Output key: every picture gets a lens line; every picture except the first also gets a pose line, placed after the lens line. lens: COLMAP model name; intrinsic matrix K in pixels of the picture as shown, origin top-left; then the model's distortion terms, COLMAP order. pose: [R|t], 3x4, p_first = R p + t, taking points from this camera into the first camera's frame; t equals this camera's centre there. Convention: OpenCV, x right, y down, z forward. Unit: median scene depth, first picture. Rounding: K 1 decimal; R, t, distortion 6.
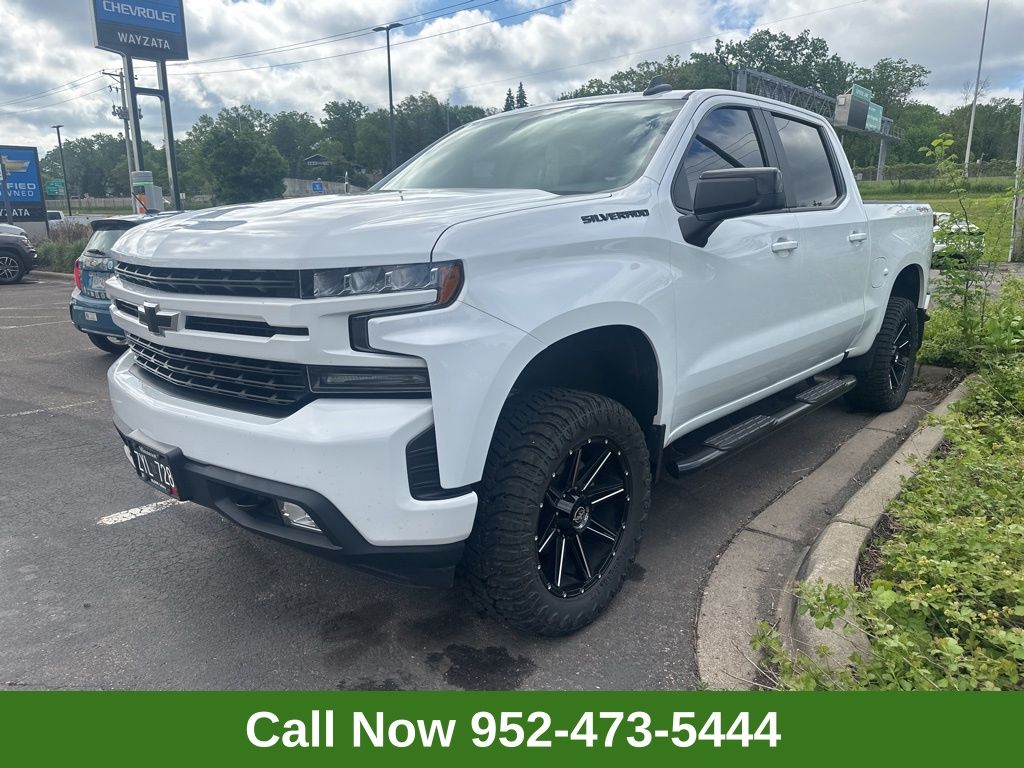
lens RADIAL K [[729.5, 0, 508.2], [0, 729.5, 366.5], [0, 0, 1]] dist [0.002379, -0.005510]
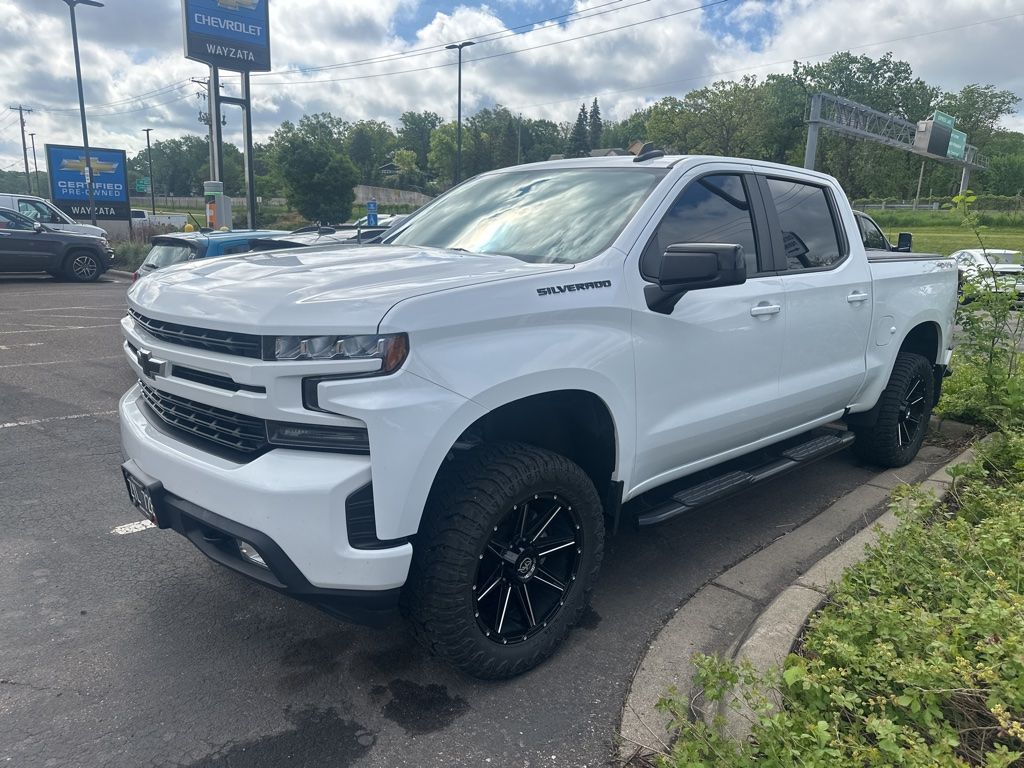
lens RADIAL K [[727.9, 0, 514.8], [0, 727.9, 362.4], [0, 0, 1]] dist [0.008383, -0.011498]
pose [[0.995770, 0.053601, -0.074628, 0.115421], [-0.055122, 0.998309, -0.018474, -0.056685], [0.073512, 0.022509, 0.997040, -0.052392]]
